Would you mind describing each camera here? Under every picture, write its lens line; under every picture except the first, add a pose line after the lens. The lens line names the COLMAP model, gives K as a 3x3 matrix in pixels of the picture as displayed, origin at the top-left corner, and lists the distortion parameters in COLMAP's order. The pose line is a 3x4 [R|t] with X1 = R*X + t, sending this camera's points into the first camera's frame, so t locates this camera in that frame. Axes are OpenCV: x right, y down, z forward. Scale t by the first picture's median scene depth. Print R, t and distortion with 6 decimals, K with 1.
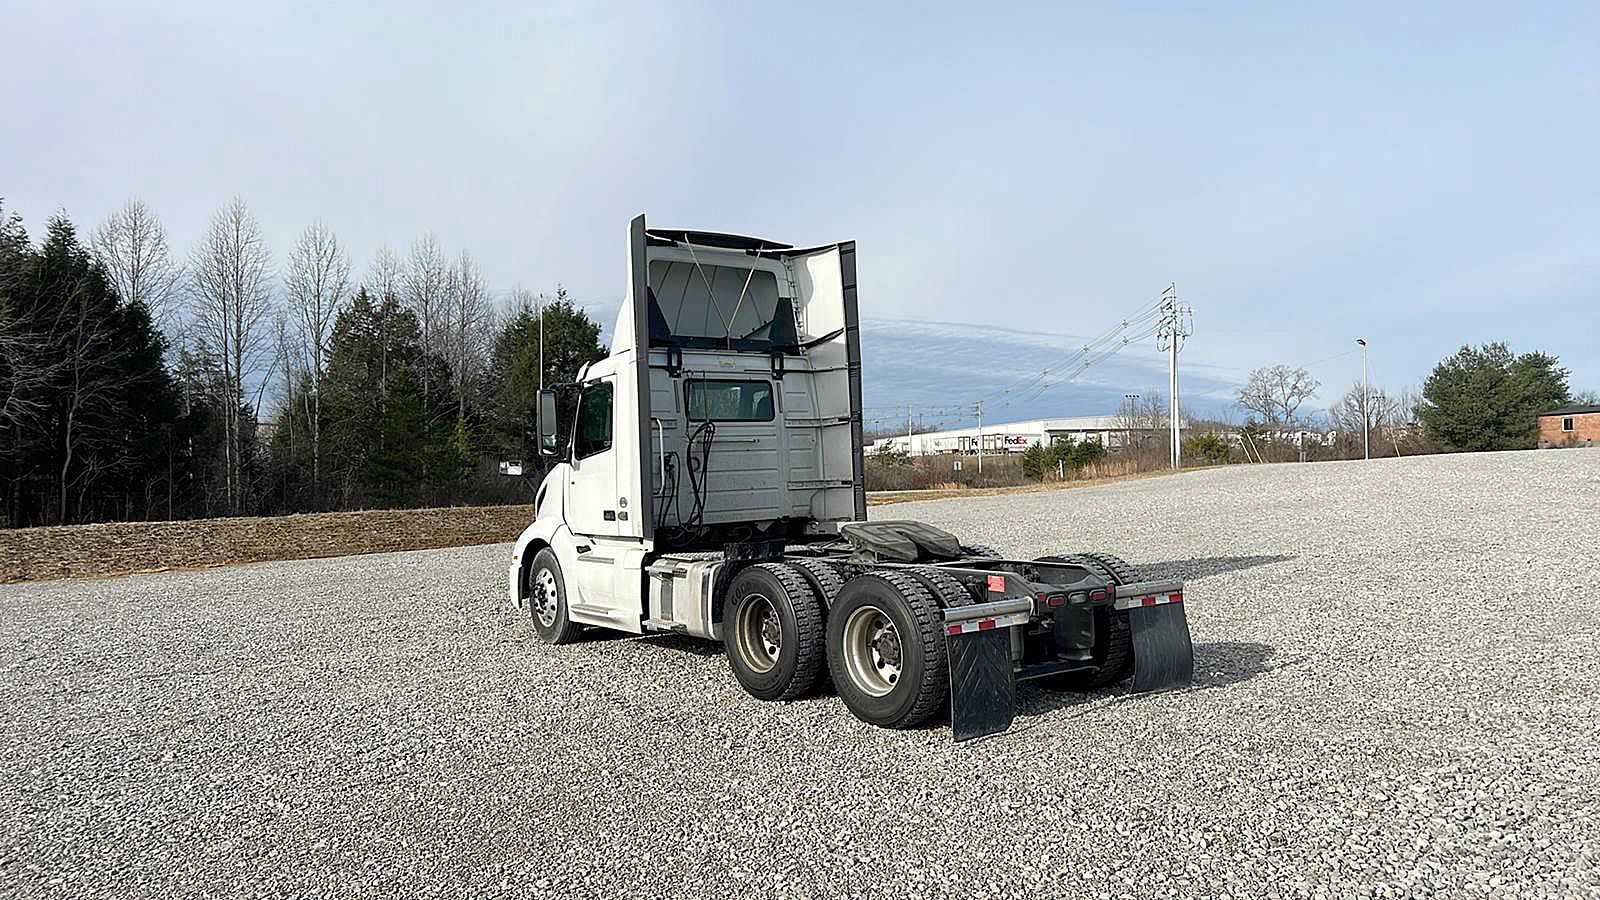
lens RADIAL K [[1241.2, 0, 794.1], [0, 1241.2, 438.7], [0, 0, 1]] dist [0.031672, 0.008440]
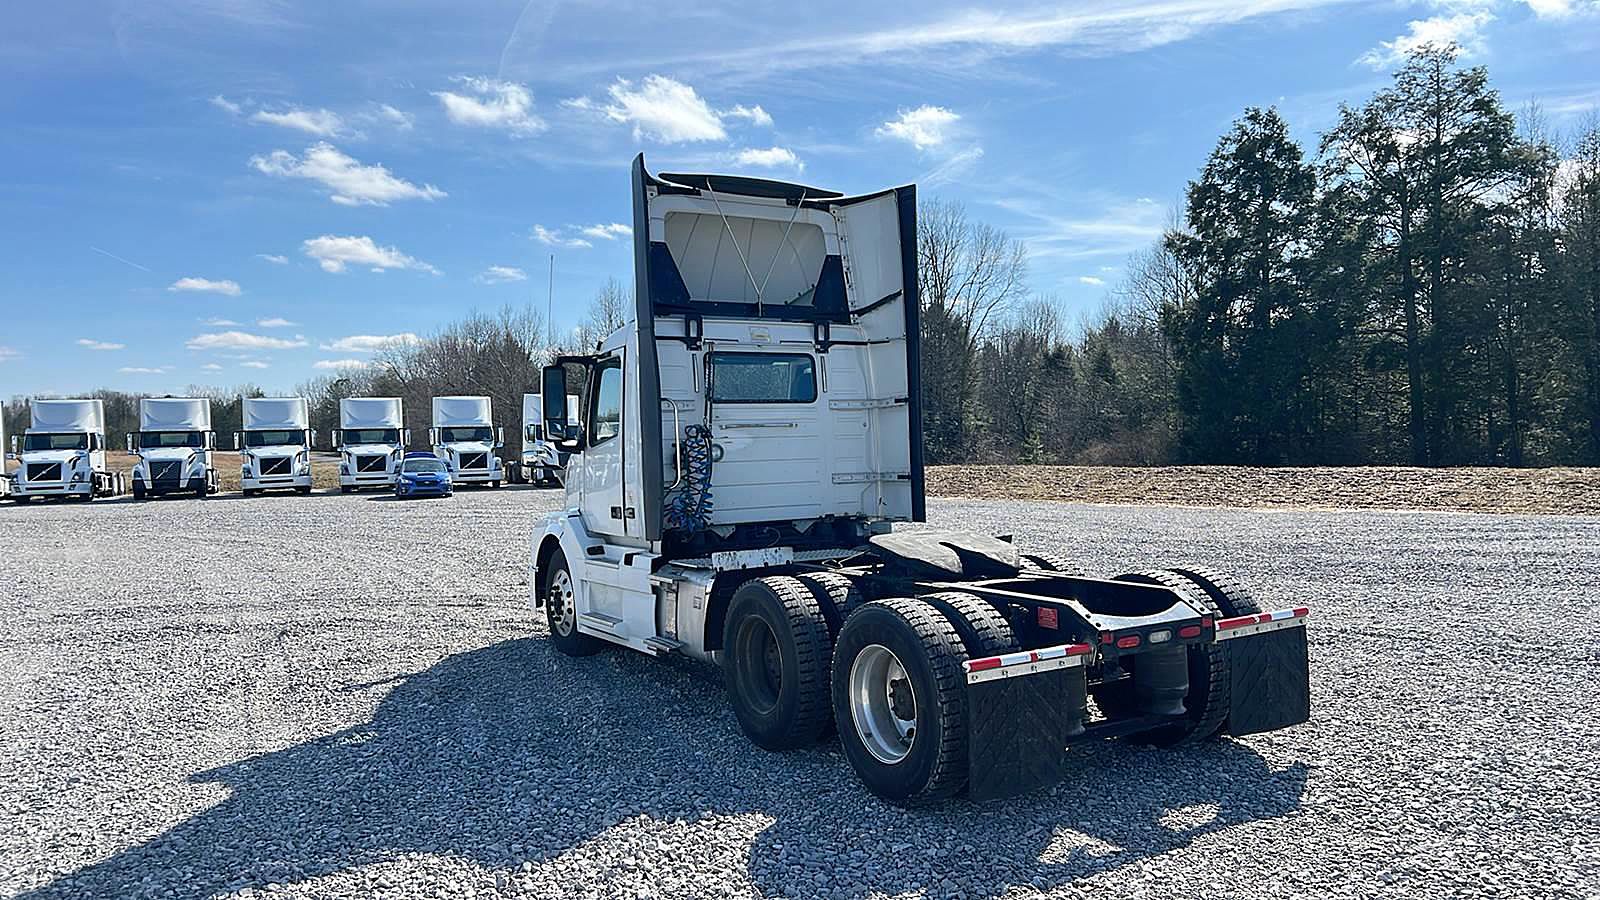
lens RADIAL K [[1241.2, 0, 798.9], [0, 1241.2, 443.8], [0, 0, 1]] dist [0.031672, 0.008440]
pose [[0.993313, 0.005012, -0.115347, 0.069743], [-0.002871, 0.999821, 0.018722, -0.001500], [0.115420, -0.018266, 0.993149, 0.161575]]
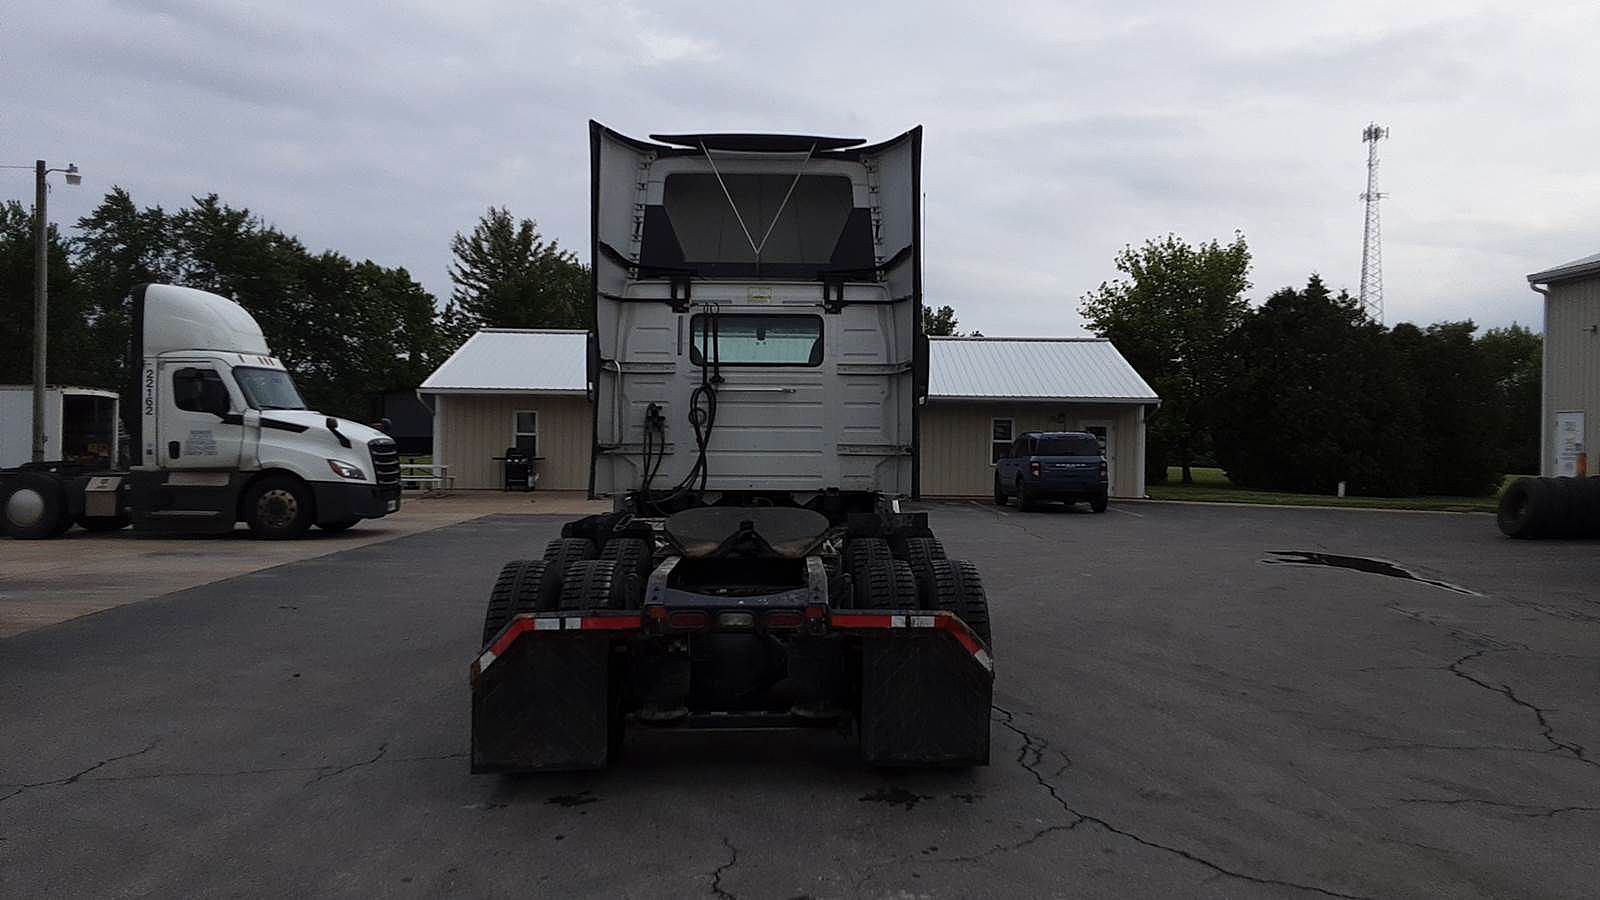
lens RADIAL K [[1278.8, 0, 807.2], [0, 1278.8, 428.4], [0, 0, 1]] dist [0.080860, -0.038054]
pose [[0.794032, 0.026796, -0.607285, 0.473689], [-0.019185, 0.999635, 0.019024, 0.009880], [0.607573, -0.003455, 0.794257, 0.353478]]
